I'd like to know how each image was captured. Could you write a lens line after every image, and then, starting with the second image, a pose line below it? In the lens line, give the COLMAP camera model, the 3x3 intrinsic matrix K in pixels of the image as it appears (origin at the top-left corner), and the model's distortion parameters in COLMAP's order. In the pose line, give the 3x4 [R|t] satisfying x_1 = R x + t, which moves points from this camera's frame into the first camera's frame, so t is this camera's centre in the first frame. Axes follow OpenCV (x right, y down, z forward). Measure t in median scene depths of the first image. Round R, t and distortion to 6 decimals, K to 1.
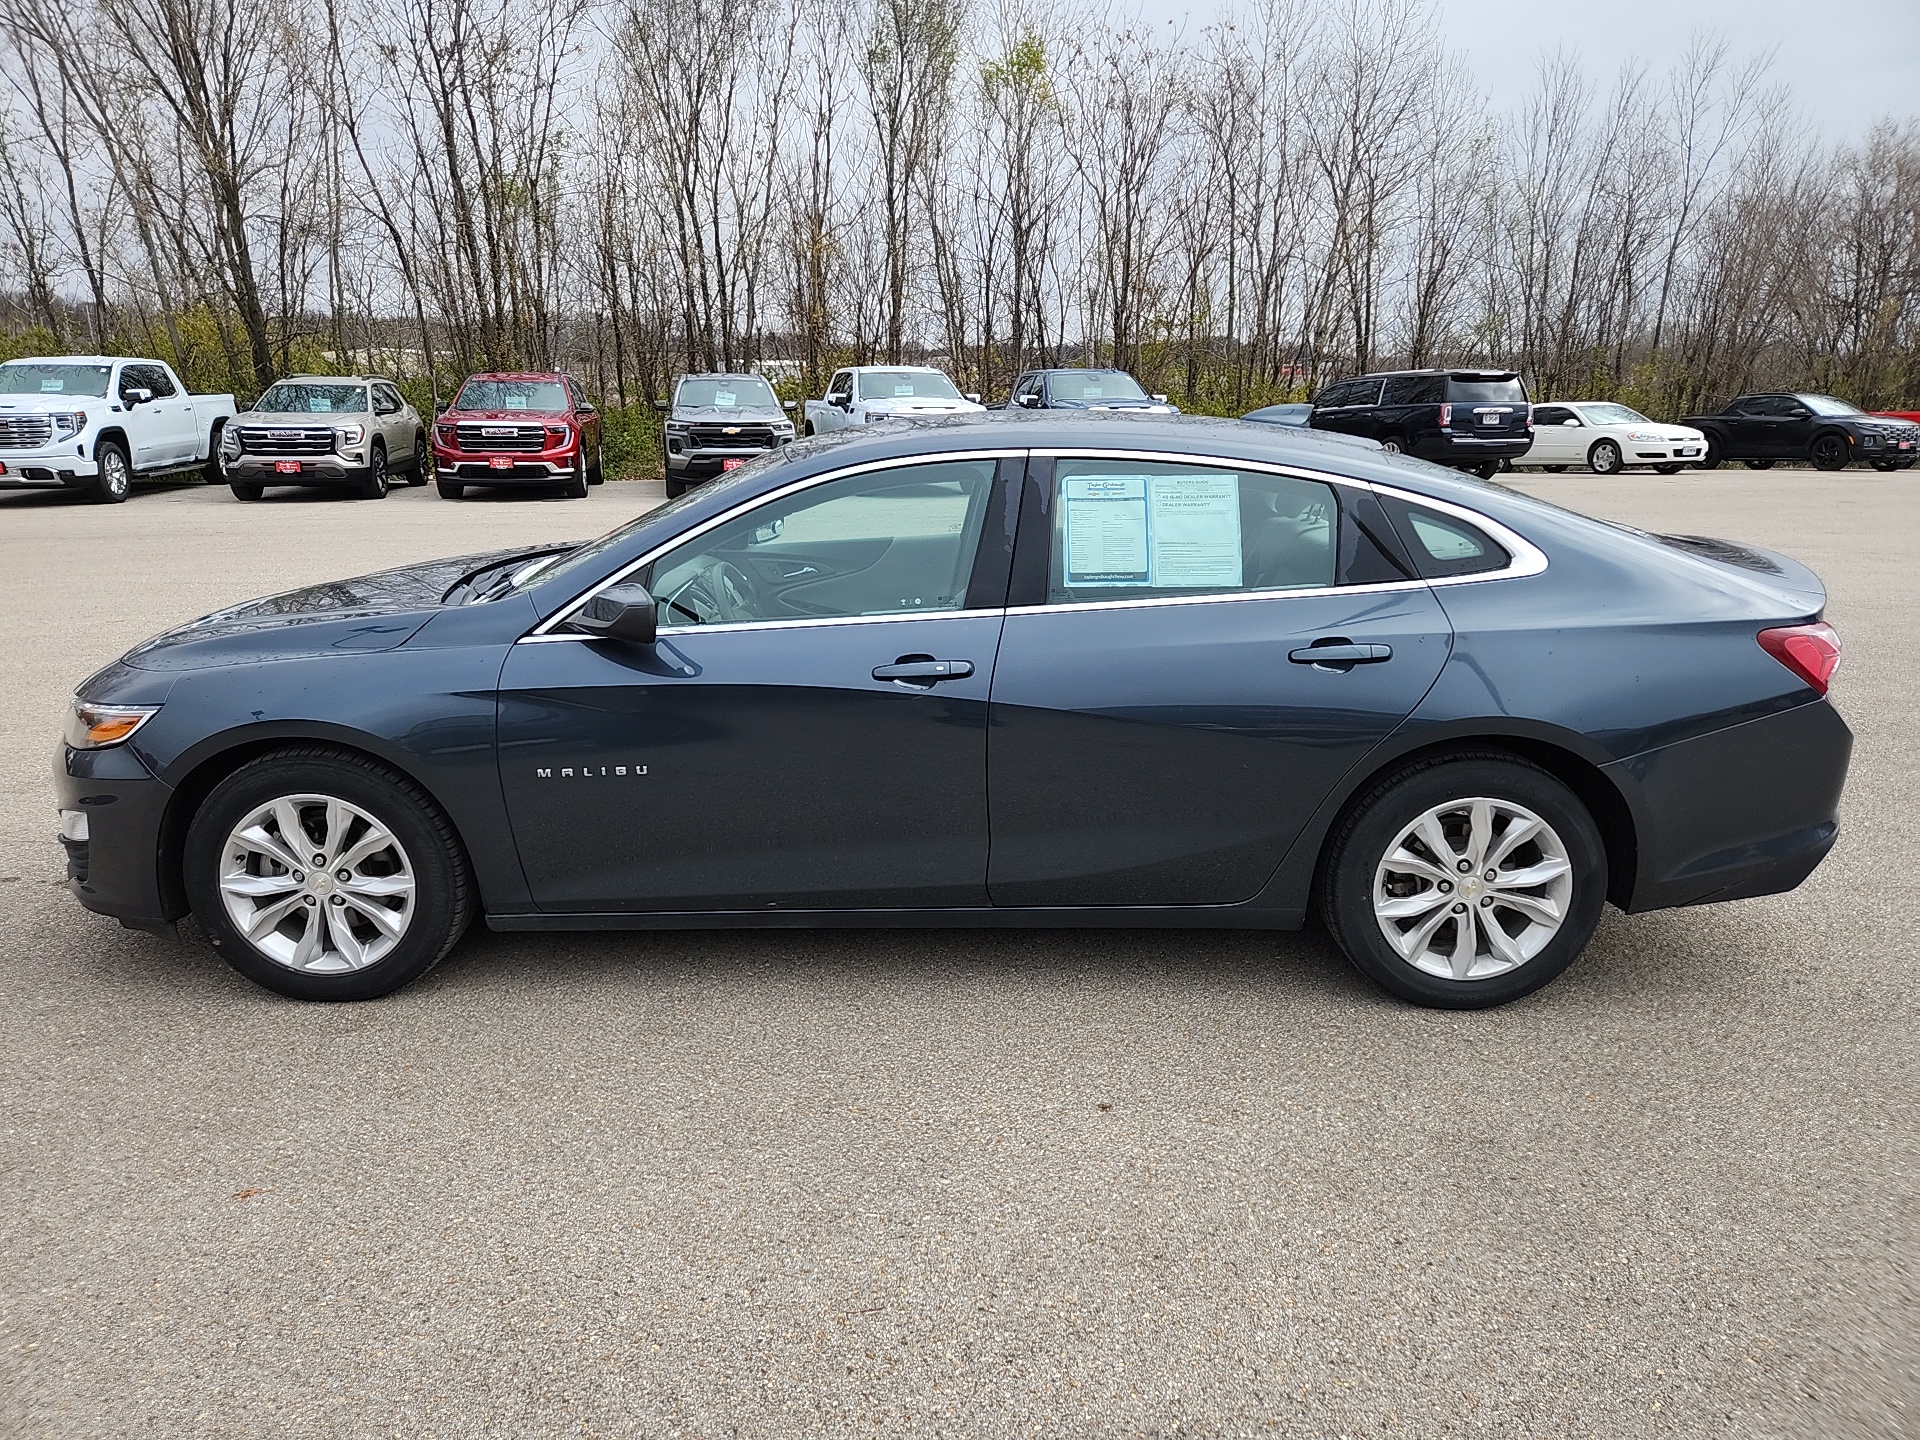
lens RADIAL K [[1270.5, 0, 952.1], [0, 1270.5, 720.7], [0, 0, 1]] dist [0.077696, -0.064653]
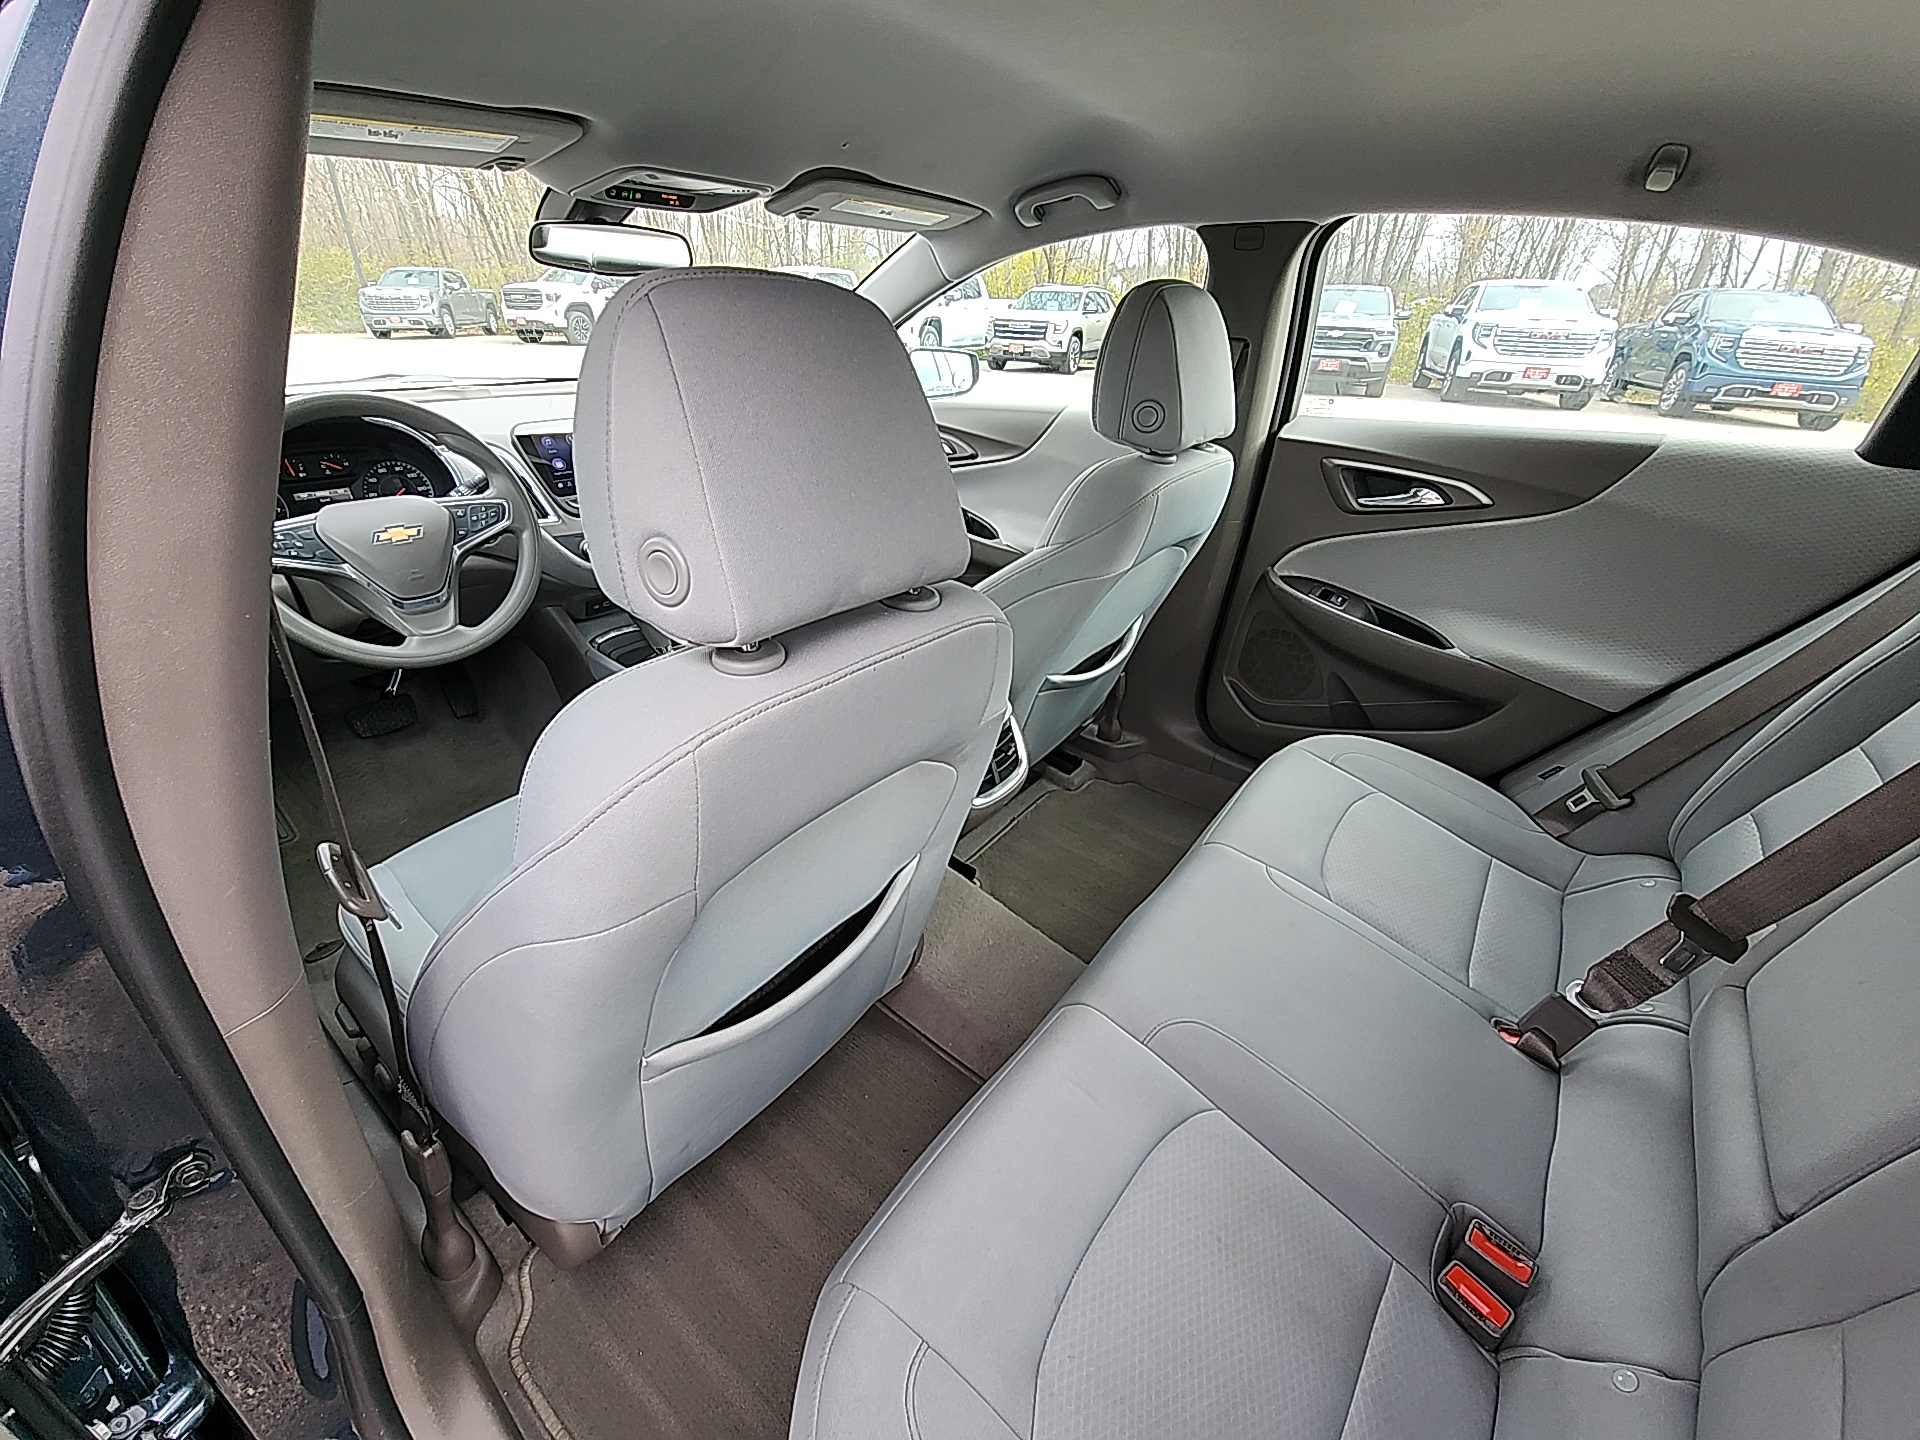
lens RADIAL K [[774.3, 0, 953.8], [0, 774.3, 705.1], [0, 0, 1]] dist [0.010050, -0.007063]
pose [[0.782496, 0.304901, -0.542895, 0.248240], [-0.184462, 0.946278, 0.265577, -0.141260], [0.594704, -0.107669, 0.796702, 0.931006]]
